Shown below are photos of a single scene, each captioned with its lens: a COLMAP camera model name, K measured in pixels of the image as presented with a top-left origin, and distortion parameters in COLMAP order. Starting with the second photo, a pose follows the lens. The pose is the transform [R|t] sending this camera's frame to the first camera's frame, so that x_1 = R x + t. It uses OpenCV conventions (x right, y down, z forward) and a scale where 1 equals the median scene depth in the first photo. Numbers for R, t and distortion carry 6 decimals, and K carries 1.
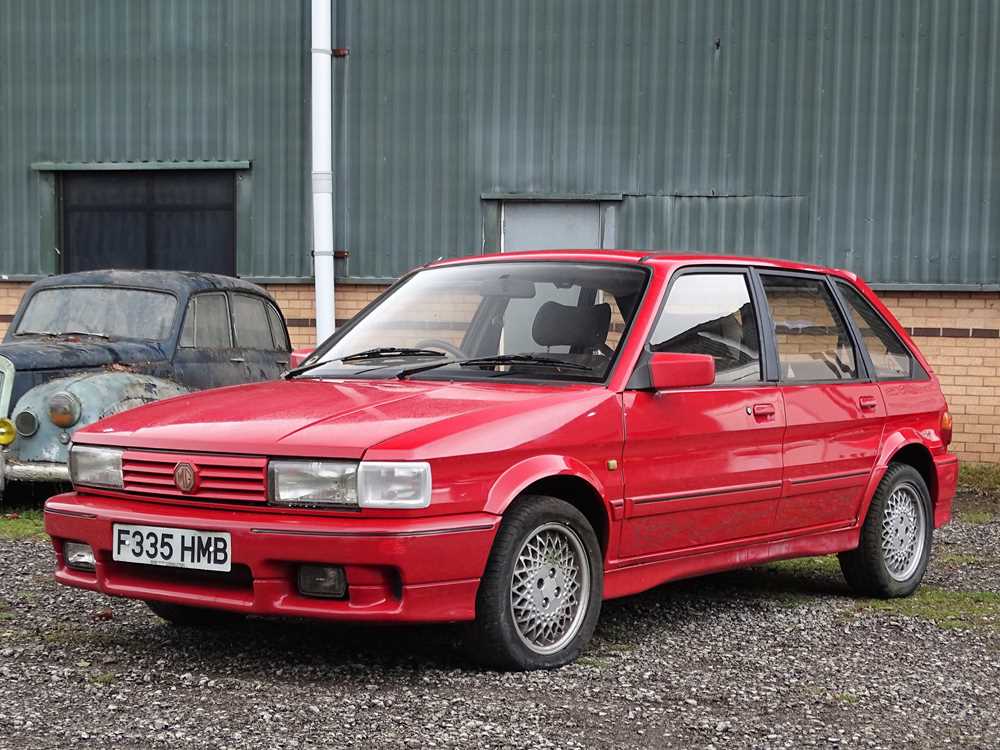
lens RADIAL K [[1913.3, 0, 534.5], [0, 1913.3, 418.8], [0, 0, 1]] dist [0.000311, 0.131888]
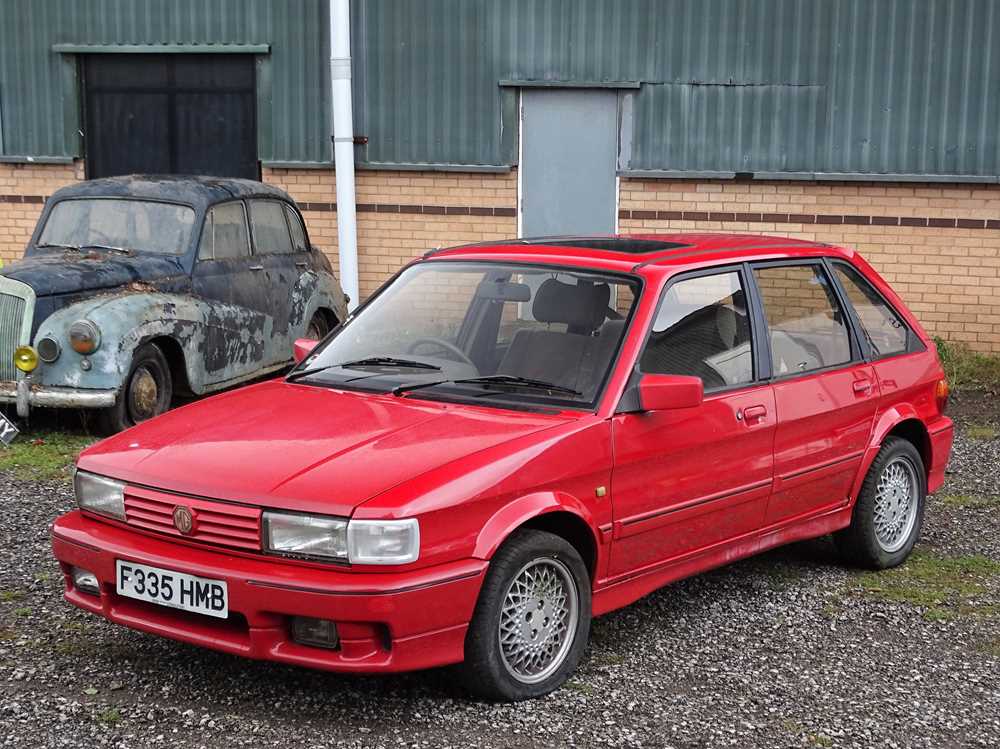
lens RADIAL K [[1888.3, 0, 537.8], [0, 1888.3, 410.1], [0, 0, 1]] dist [-0.000951, 0.111800]
pose [[0.999826, -0.000998, -0.018642, 0.023112], [0.003011, 0.994119, 0.108250, -0.115623], [0.018424, -0.108288, 0.993949, -0.002257]]
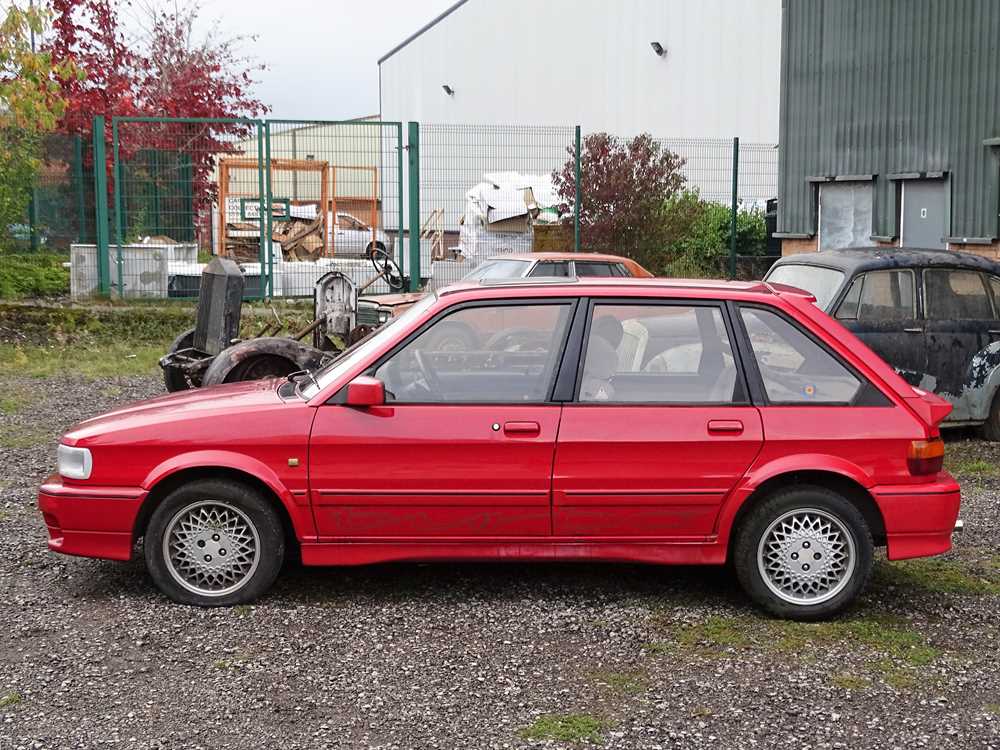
lens RADIAL K [[1743.9, 0, 500.0], [0, 1743.9, 375.0], [0, 0, 1]] dist [-0.011335, 0.244612]
pose [[0.584647, 0.062958, -0.808842, 0.957007], [-0.034634, 0.998012, 0.052648, -0.090597], [0.810548, -0.002767, 0.585665, 0.380793]]
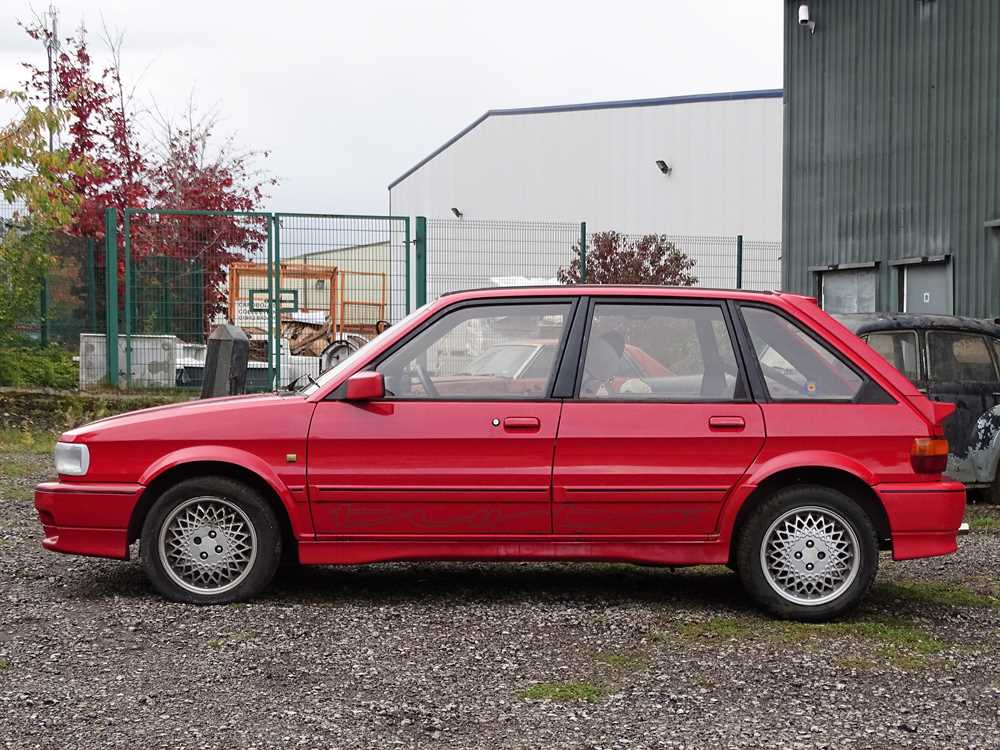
lens RADIAL K [[1732.0, 0, 494.3], [0, 1732.0, 370.7], [0, 0, 1]] dist [-0.012883, 0.233571]
pose [[0.577868, -0.003496, -0.816122, 0.953314], [-0.038223, 0.998778, -0.031342, -0.002653], [0.815234, 0.049307, 0.577028, 0.393645]]
